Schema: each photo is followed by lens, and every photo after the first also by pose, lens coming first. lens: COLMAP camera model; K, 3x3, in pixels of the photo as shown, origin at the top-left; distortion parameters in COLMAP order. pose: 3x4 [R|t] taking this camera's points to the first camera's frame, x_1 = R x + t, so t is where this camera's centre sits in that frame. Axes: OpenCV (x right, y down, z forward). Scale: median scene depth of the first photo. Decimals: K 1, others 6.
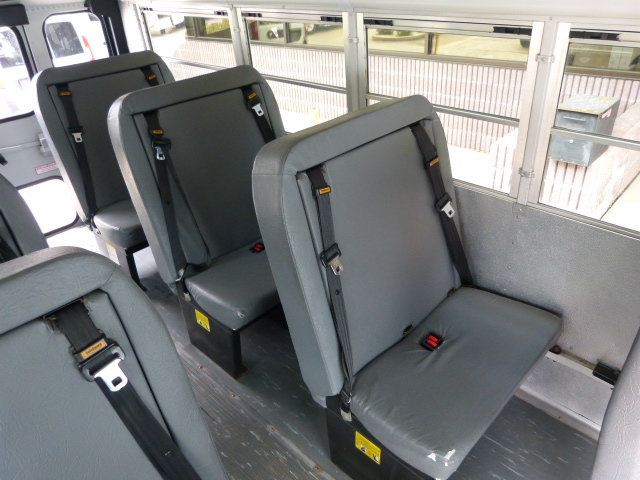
lens RADIAL K [[476.9, 0, 319.0], [0, 476.9, 244.7], [0, 0, 1]] dist [-0.039386, 0.026162]
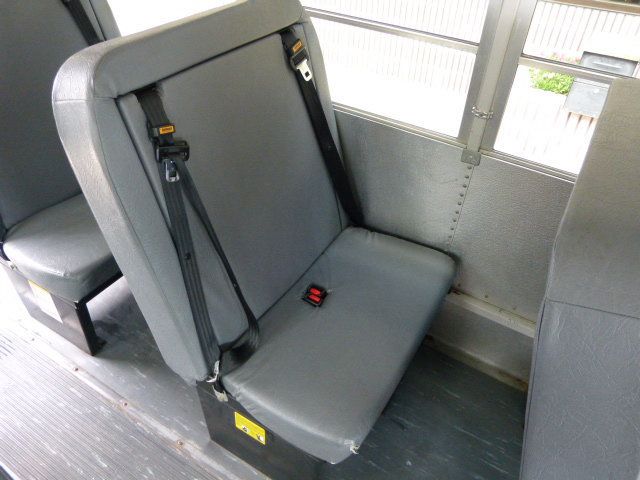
lens RADIAL K [[476.9, 0, 315.2], [0, 476.9, 237.9], [0, 0, 1]] dist [-0.039386, 0.026162]
pose [[0.970774, -0.075623, 0.227768, -0.295064], [0.039339, 0.986361, 0.159823, -0.189466], [-0.236748, -0.146192, 0.960509, 0.435706]]
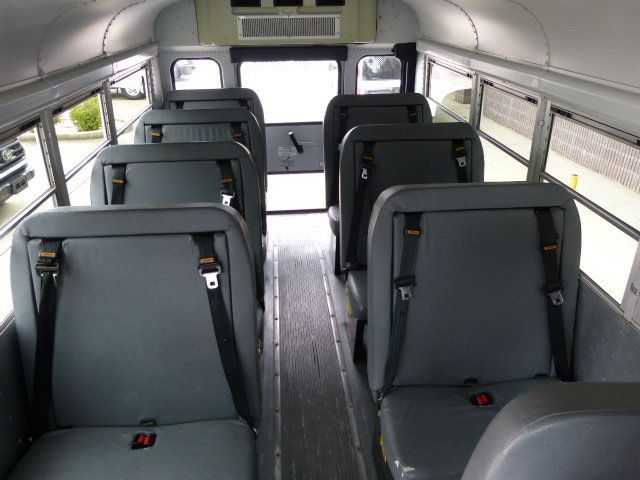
lens RADIAL K [[476.9, 0, 317.8], [0, 476.9, 241.5], [0, 0, 1]] dist [-0.039386, 0.026162]
pose [[0.755713, 0.335888, -0.562207, 0.358686], [-0.367584, 0.928031, 0.060346, -0.048253], [0.542015, 0.161054, 0.824792, -0.124860]]
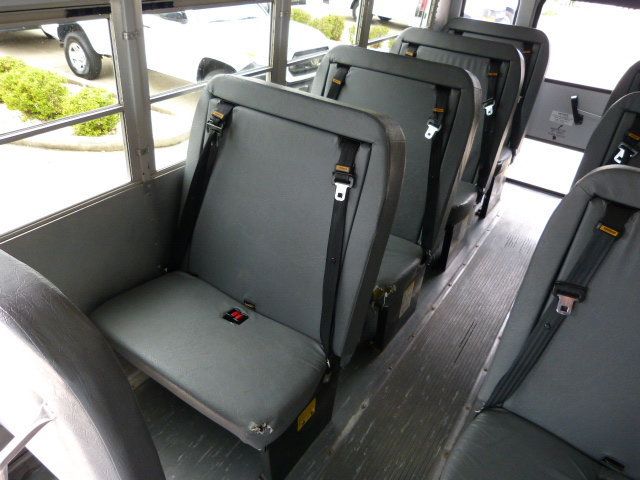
lens RADIAL K [[476.9, 0, 322.5], [0, 476.9, 243.0], [0, 0, 1]] dist [-0.039386, 0.026162]
pose [[0.193711, 0.592283, -0.782098, 0.405650], [-0.579356, 0.712407, 0.396010, -0.089372], [0.791722, 0.376401, 0.481143, 0.099948]]
